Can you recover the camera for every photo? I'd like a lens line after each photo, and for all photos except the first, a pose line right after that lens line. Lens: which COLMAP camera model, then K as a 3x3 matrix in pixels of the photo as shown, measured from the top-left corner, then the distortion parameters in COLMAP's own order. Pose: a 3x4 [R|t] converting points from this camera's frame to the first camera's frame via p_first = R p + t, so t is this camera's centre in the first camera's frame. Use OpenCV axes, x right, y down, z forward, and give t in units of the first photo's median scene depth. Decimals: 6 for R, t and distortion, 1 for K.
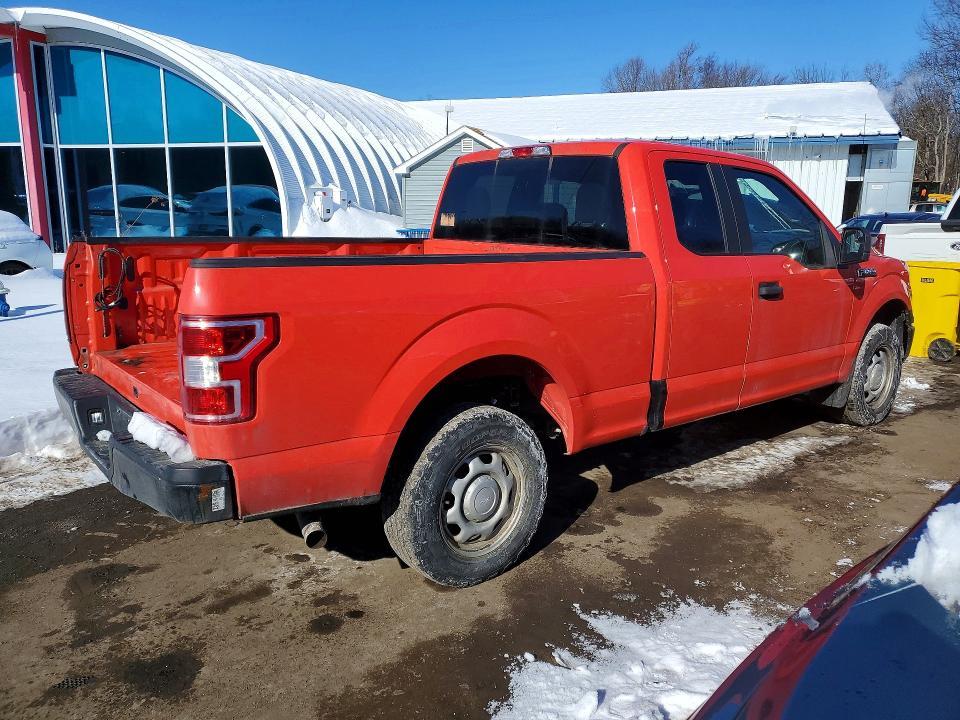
lens RADIAL K [[736.4, 0, 481.8], [0, 736.4, 364.0], [0, 0, 1]] dist [0.006293, 0.000721]
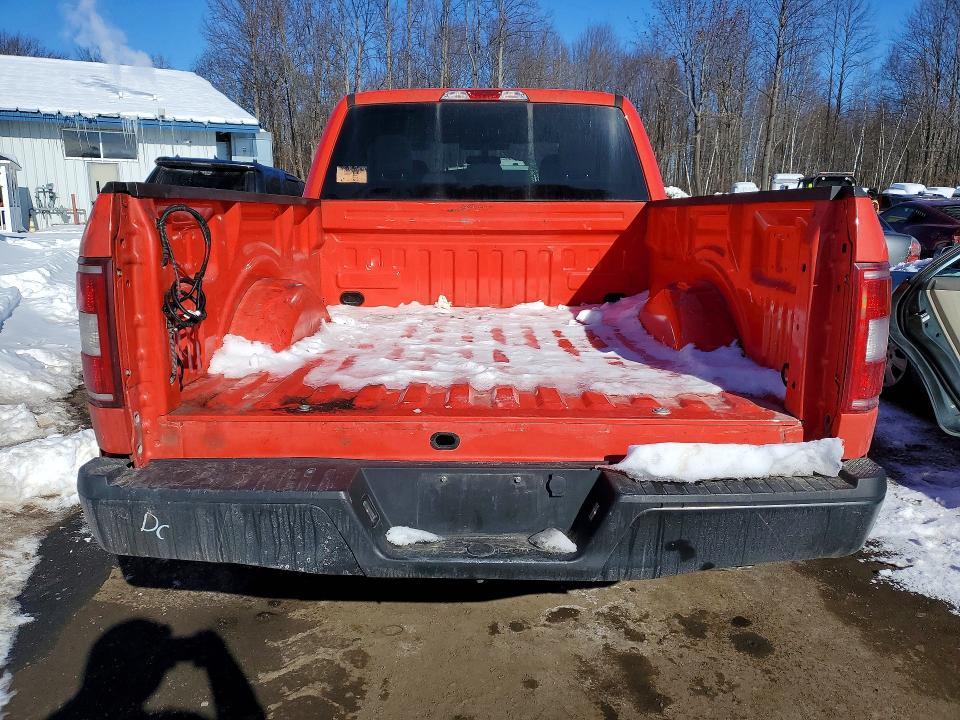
lens RADIAL K [[736.4, 0, 477.3], [0, 736.4, 359.0], [0, 0, 1]] dist [0.006293, 0.000721]
pose [[0.643459, -0.162392, 0.748057, -0.574582], [0.156963, 0.984464, 0.078697, -0.043384], [-0.749215, 0.066779, 0.658952, 0.393190]]
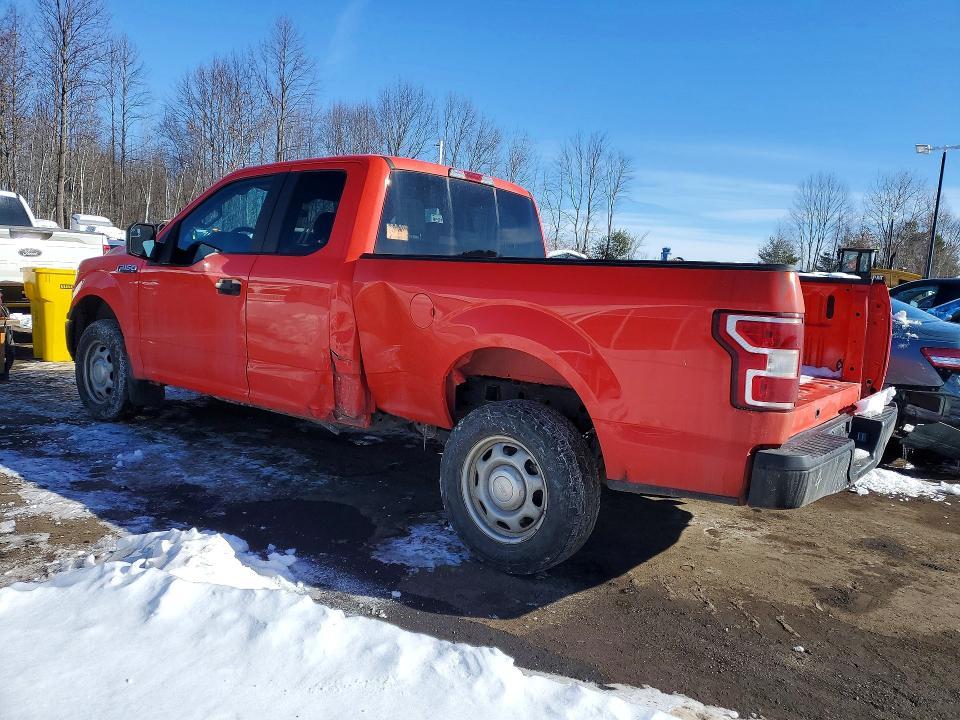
lens RADIAL K [[736.4, 0, 486.6], [0, 736.4, 358.8], [0, 0, 1]] dist [0.006293, 0.000721]
pose [[-0.219049, -0.132744, 0.966642, -0.898410], [0.131720, 0.977610, 0.164099, -0.177855], [-0.966782, 0.163272, -0.196659, 1.082786]]
